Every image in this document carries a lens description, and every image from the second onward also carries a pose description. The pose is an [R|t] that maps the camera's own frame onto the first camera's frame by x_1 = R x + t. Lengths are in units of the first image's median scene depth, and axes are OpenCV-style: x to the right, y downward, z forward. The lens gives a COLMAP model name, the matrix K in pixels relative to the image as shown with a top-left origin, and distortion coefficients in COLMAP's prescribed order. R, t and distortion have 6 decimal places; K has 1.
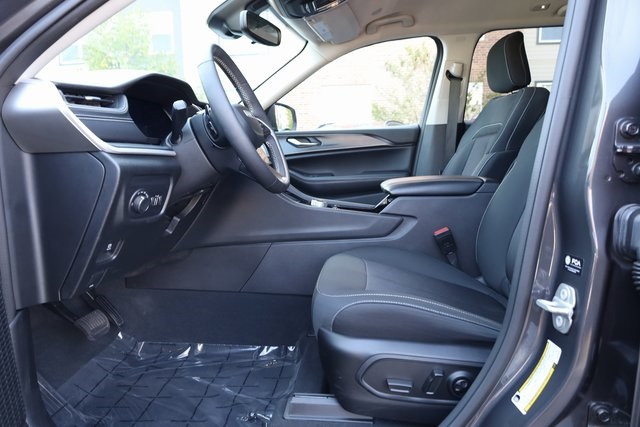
lens RADIAL K [[442.7, 0, 323.4], [0, 442.7, 217.9], [0, 0, 1]] dist [-0.004994, 0.006188]
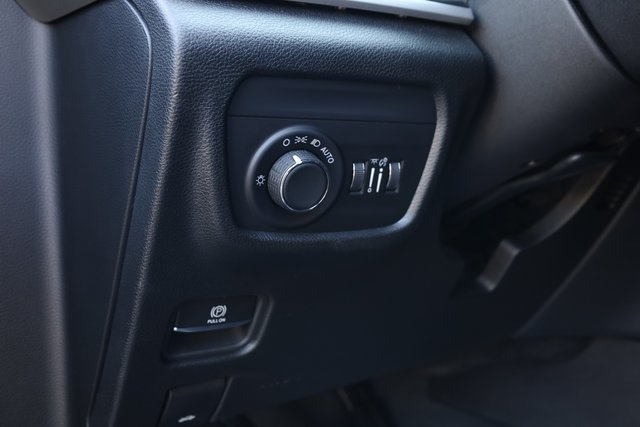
lens RADIAL K [[682.9, 0, 320.9], [0, 682.9, 214.2], [0, 0, 1]] dist [-0.015553, 0.000000]
pose [[0.686732, 0.069511, -0.723579, -0.082985], [-0.095997, 0.995371, 0.004512, -0.013498], [0.720544, 0.066363, 0.690227, 0.667054]]
